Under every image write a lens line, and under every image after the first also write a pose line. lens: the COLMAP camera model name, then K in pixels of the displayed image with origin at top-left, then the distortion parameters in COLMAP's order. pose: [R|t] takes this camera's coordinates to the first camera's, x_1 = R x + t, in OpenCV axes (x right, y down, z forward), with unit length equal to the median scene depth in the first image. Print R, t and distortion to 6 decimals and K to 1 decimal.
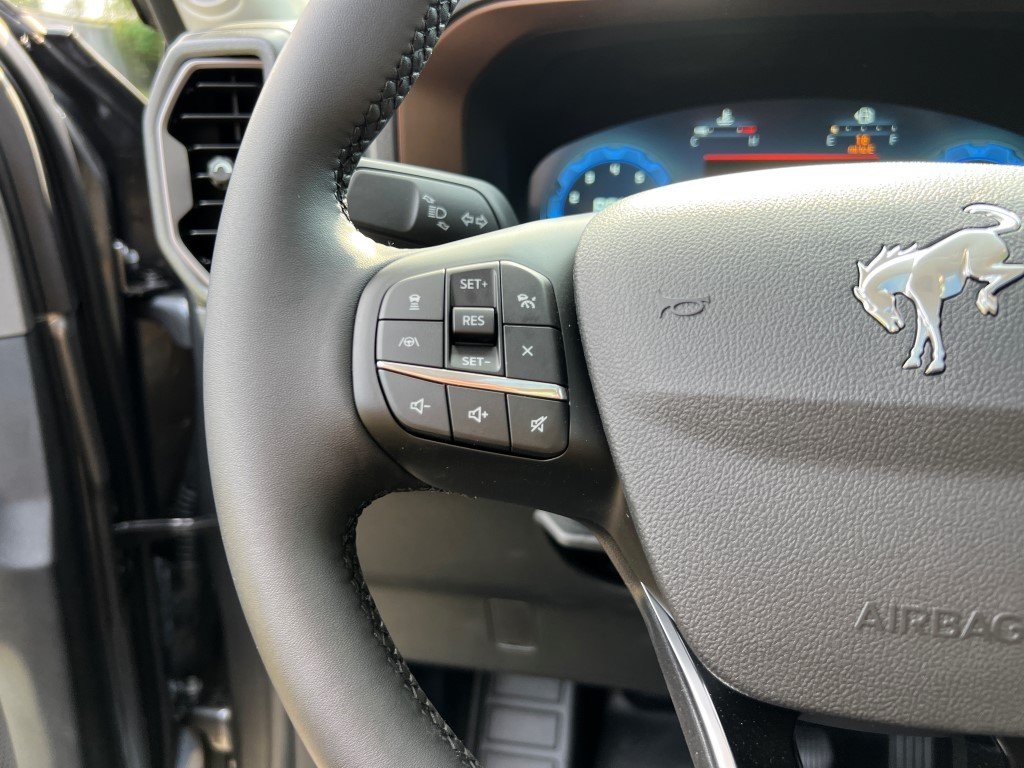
lens RADIAL K [[799.7, 0, 507.4], [0, 799.7, 379.7], [0, 0, 1]] dist [0.008193, -0.020567]
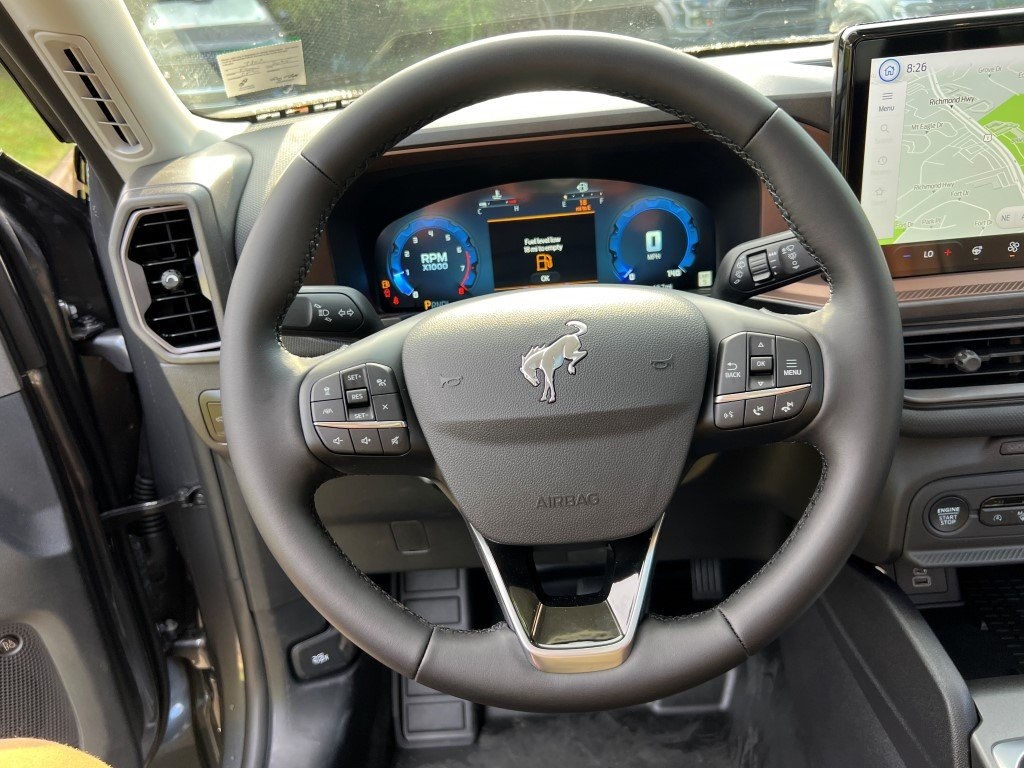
lens RADIAL K [[799.7, 0, 516.2], [0, 799.7, 391.5], [0, 0, 1]] dist [0.008193, -0.020567]
pose [[0.979098, -0.144266, 0.143368, 0.064274], [0.125907, 0.983511, 0.129821, -0.291346], [-0.159733, -0.109056, 0.981118, -1.076799]]
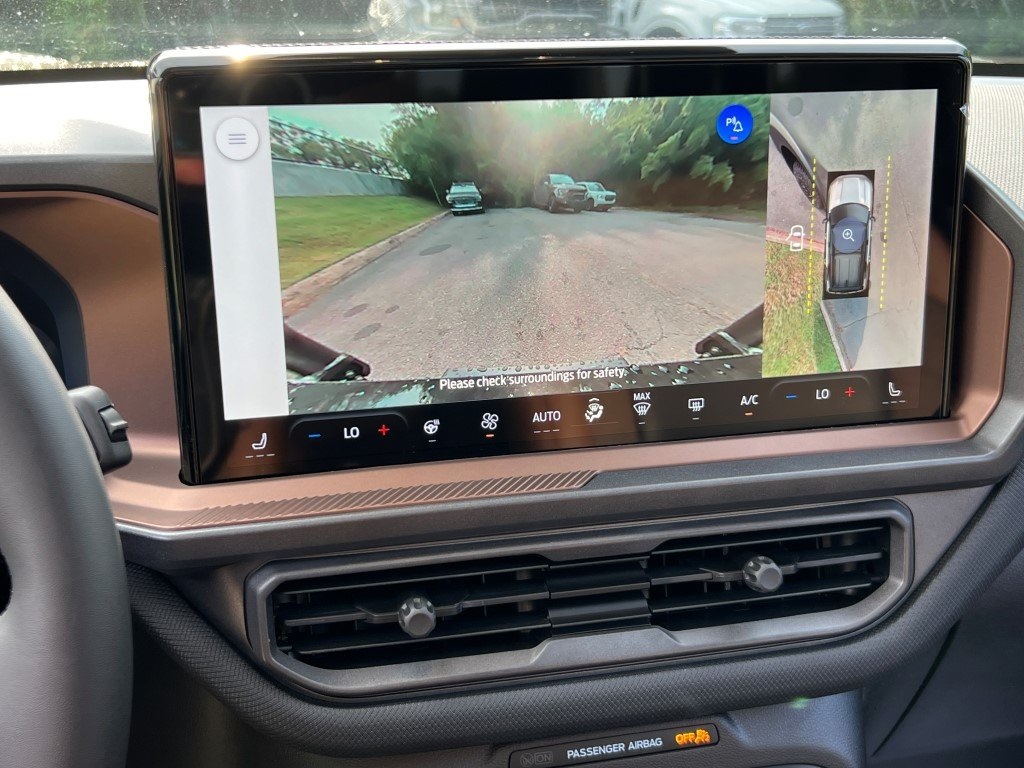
lens RADIAL K [[1397.1, 0, 534.1], [0, 1397.1, 410.8], [0, 0, 1]] dist [-0.002881, 0.000000]
pose [[0.896807, -0.112694, 0.427828, 0.964789], [0.119447, 0.992778, 0.011124, -0.254715], [-0.425992, 0.041127, 0.903791, -1.218717]]
